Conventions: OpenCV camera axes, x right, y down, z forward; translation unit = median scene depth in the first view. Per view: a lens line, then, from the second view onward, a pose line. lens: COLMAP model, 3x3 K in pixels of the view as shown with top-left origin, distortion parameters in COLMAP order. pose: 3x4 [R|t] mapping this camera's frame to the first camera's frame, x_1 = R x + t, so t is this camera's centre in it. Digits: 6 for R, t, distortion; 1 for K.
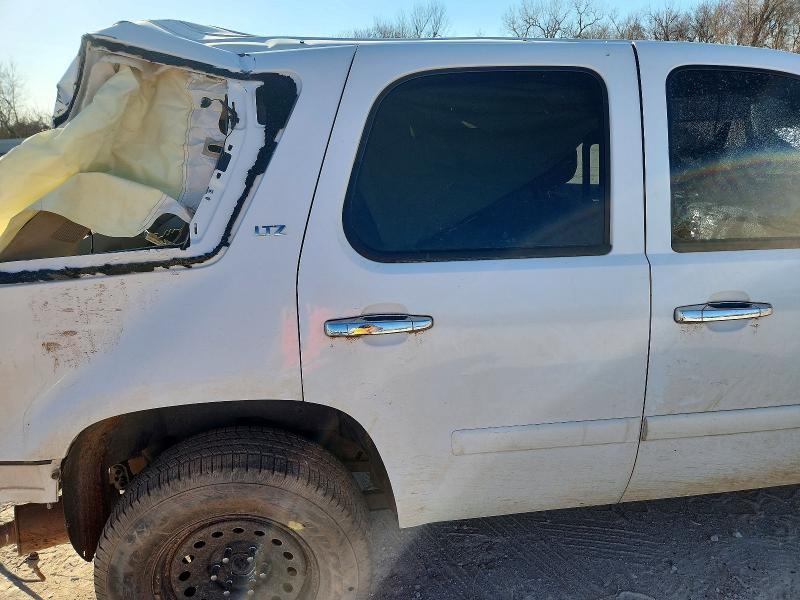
lens RADIAL K [[528.7, 0, 400.0], [0, 528.7, 300.0], [0, 0, 1]] dist [0.062228, -0.063789]
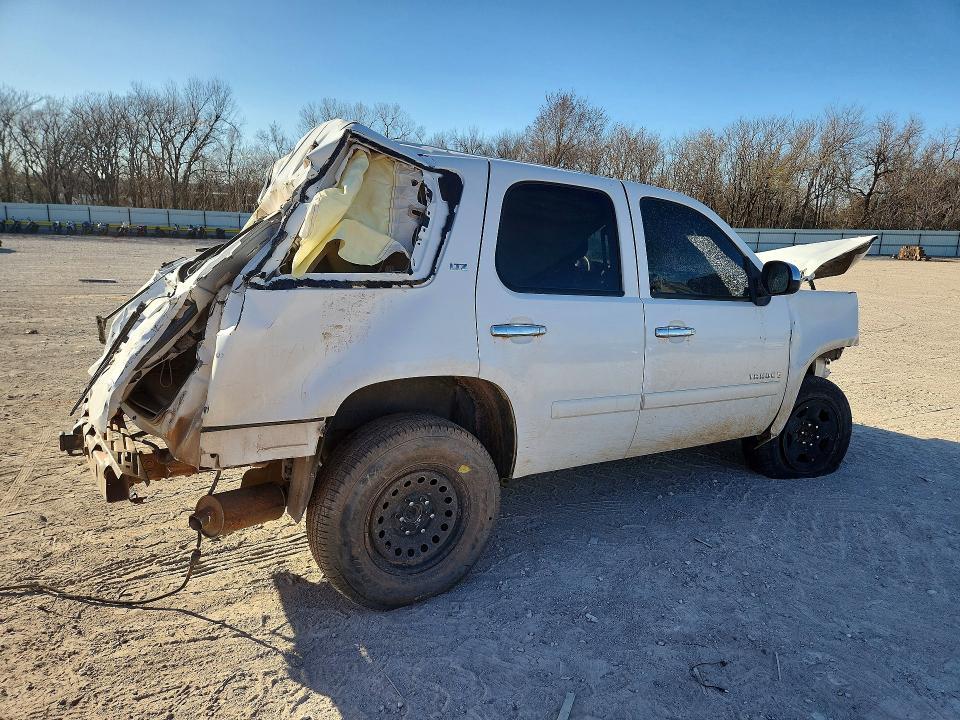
lens RADIAL K [[634.4, 0, 480.0], [0, 634.4, 360.0], [0, 0, 1]] dist [0.062228, -0.063789]
pose [[0.897021, 0.006081, 0.441946, -0.985046], [0.049075, 0.992352, -0.113262, 0.345694], [-0.439255, 0.123287, 0.889862, -0.637304]]
